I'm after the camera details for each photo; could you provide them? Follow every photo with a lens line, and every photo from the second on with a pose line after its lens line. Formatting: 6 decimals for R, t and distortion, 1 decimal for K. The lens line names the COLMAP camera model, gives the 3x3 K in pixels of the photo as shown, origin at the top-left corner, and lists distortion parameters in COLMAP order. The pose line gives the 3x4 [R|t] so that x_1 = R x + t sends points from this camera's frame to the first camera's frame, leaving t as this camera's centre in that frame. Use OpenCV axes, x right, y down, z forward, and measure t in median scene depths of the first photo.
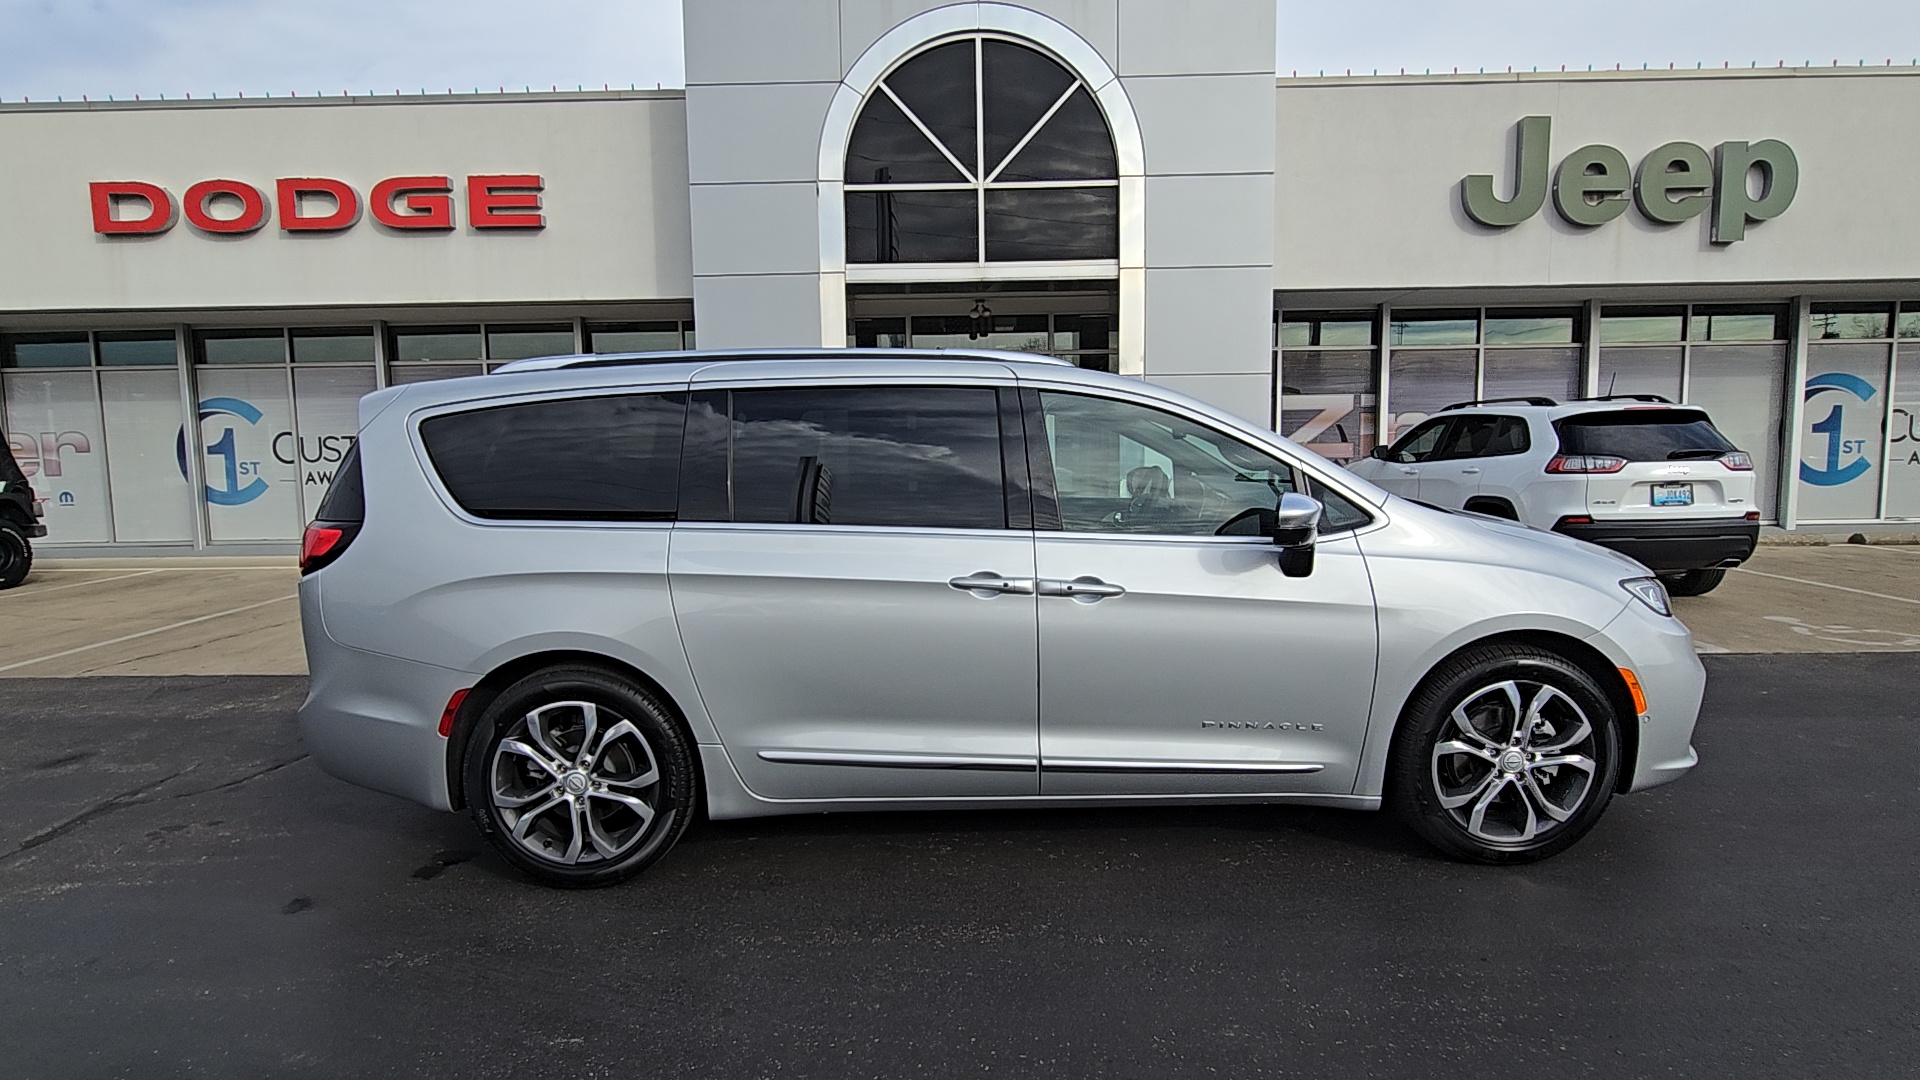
lens RADIAL K [[964.7, 0, 954.0], [0, 964.7, 538.5], [0, 0, 1]] dist [-0.000268, -0.000190]
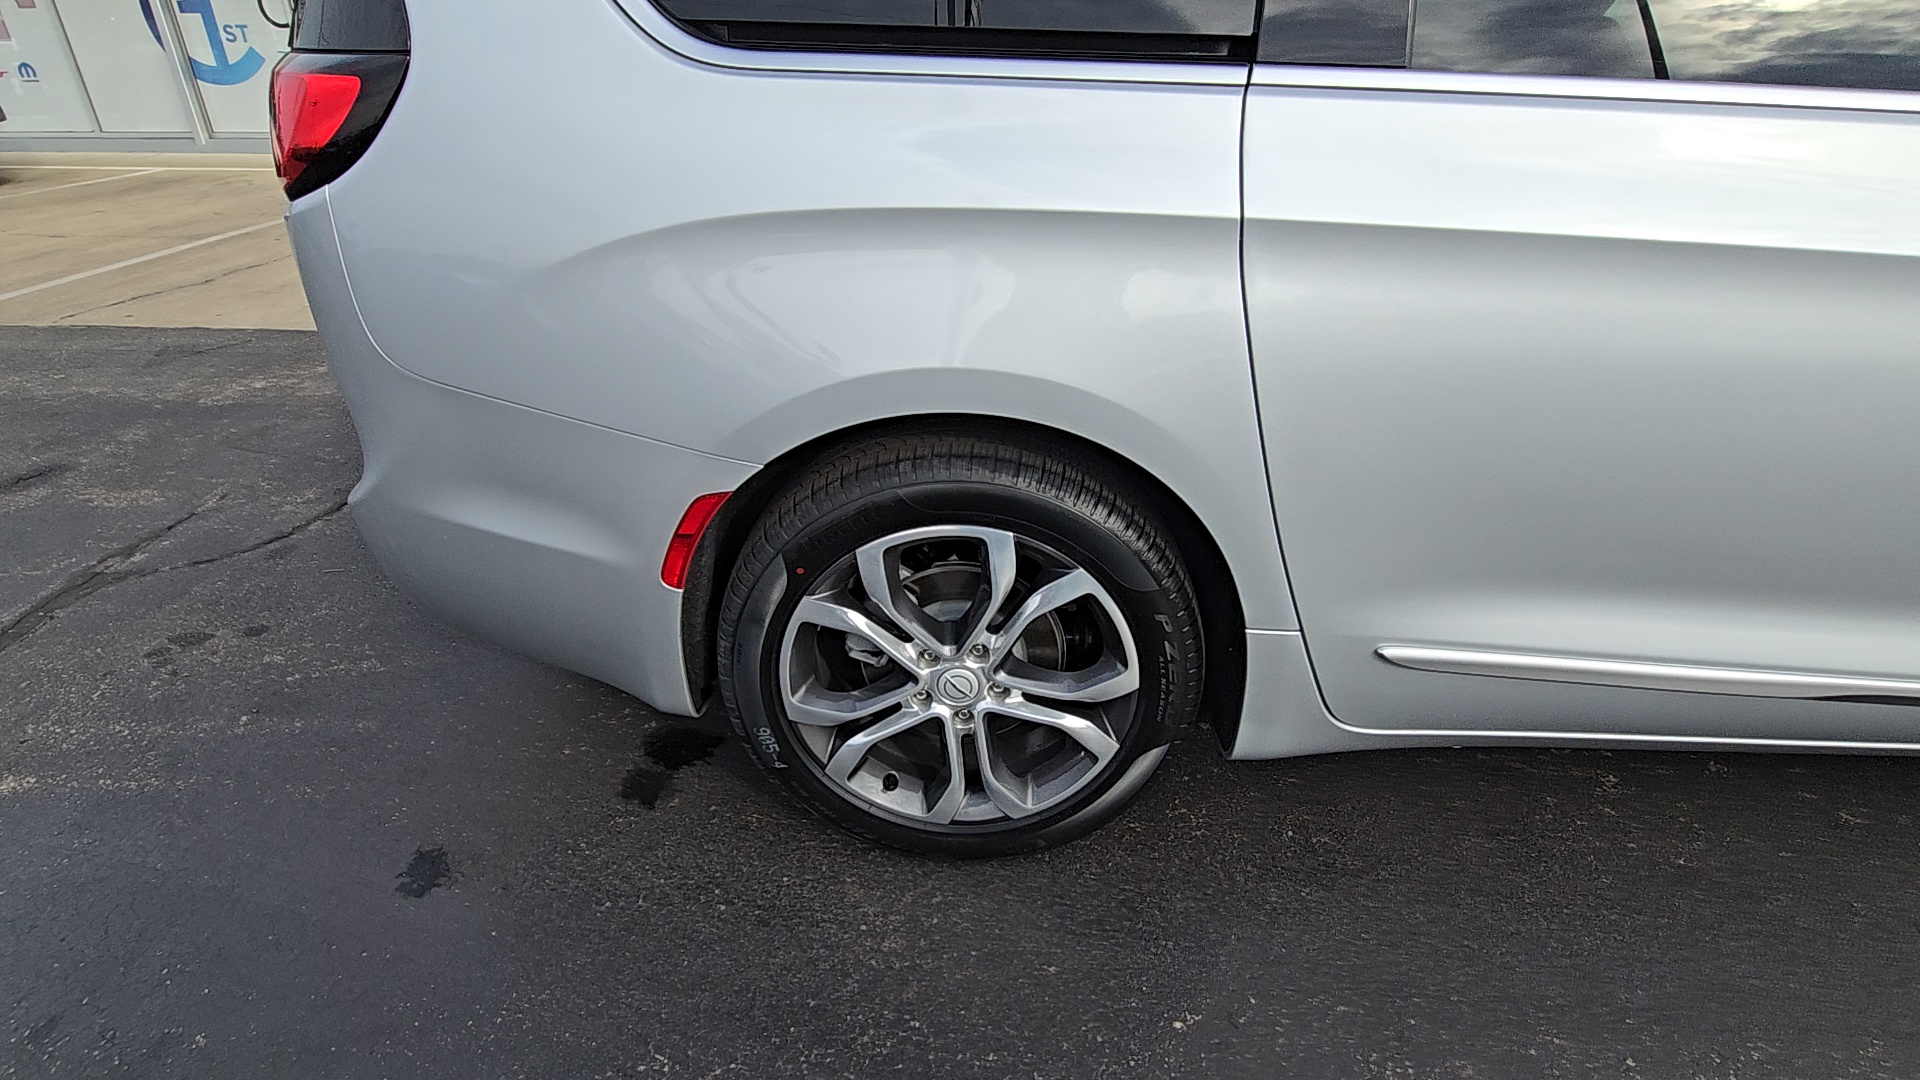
lens RADIAL K [[973.7, 0, 953.0], [0, 973.7, 539.5], [0, 0, 1]] dist [-0.000028, -0.000053]
pose [[0.998081, 0.039065, -0.048045, -0.161999], [-0.018347, 0.927612, 0.373093, 0.005610], [0.059142, -0.371496, 0.926549, 0.255515]]
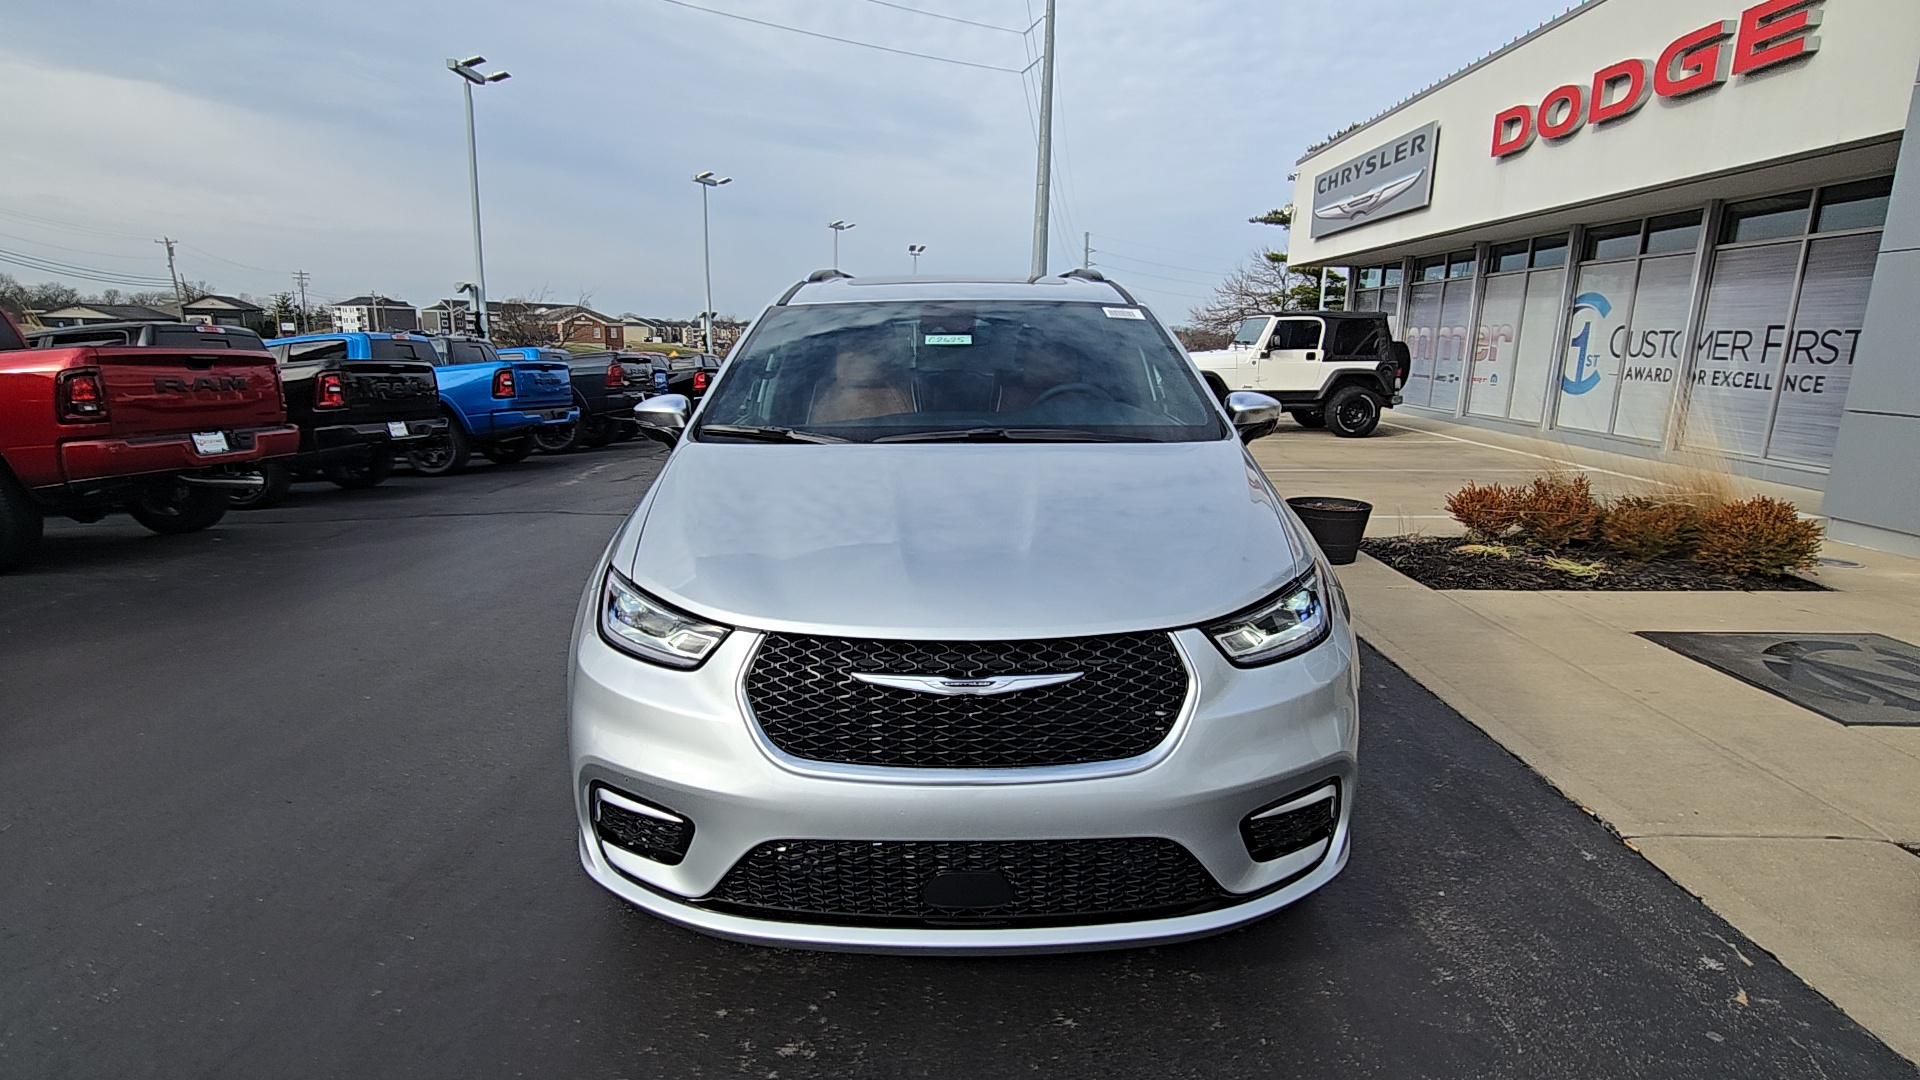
lens RADIAL K [[963.7, 0, 951.5], [0, 963.7, 543.0], [0, 0, 1]] dist [-0.000666, 0.000181]
pose [[-0.008152, 0.224087, -0.974535, 0.620493], [-0.108626, 0.968602, 0.223631, -0.070864], [0.994049, 0.107683, 0.016446, 0.557118]]
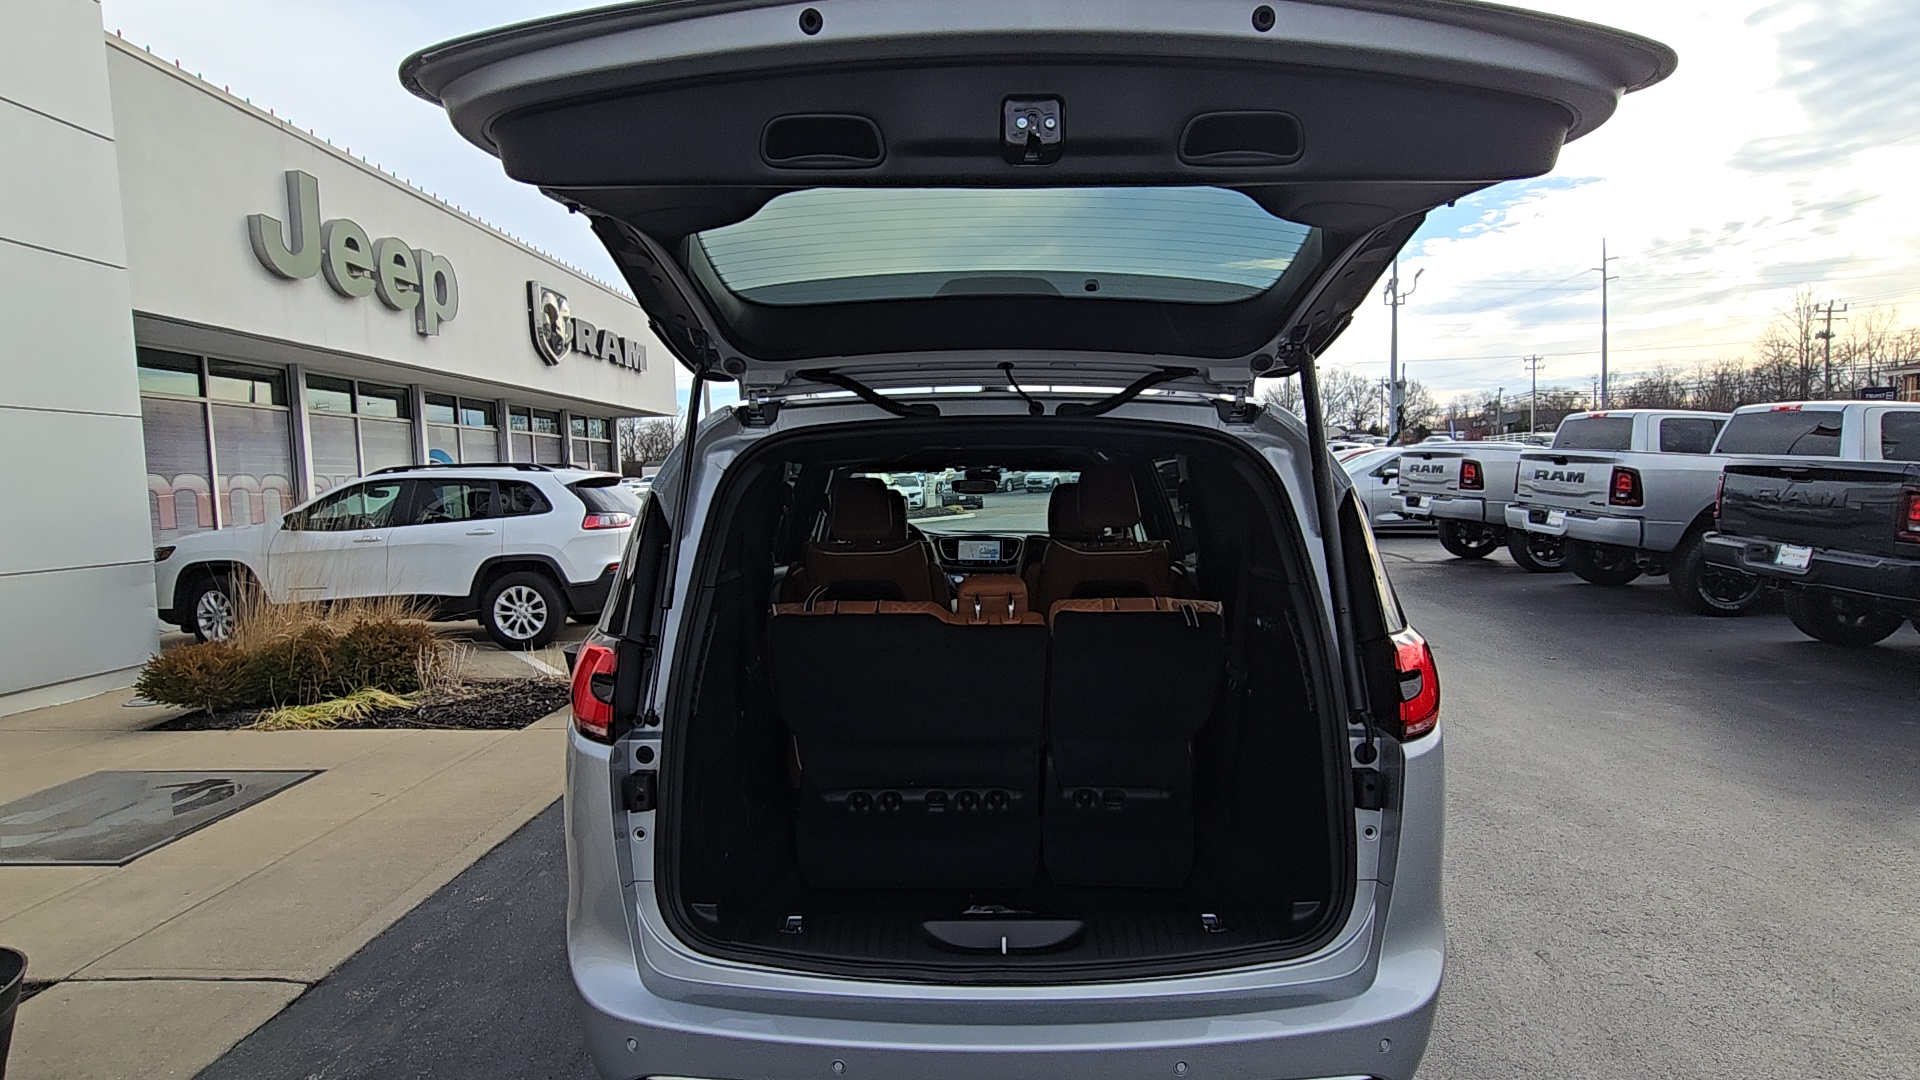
lens RADIAL K [[966.0, 0, 954.6], [0, 966.0, 540.7], [0, 0, 1]] dist [-0.000322, 0.000302]
pose [[0.018002, -0.049347, 0.998619, -0.561064], [0.117650, 0.991947, 0.046896, -0.059030], [-0.992892, 0.116644, 0.023663, 0.558803]]
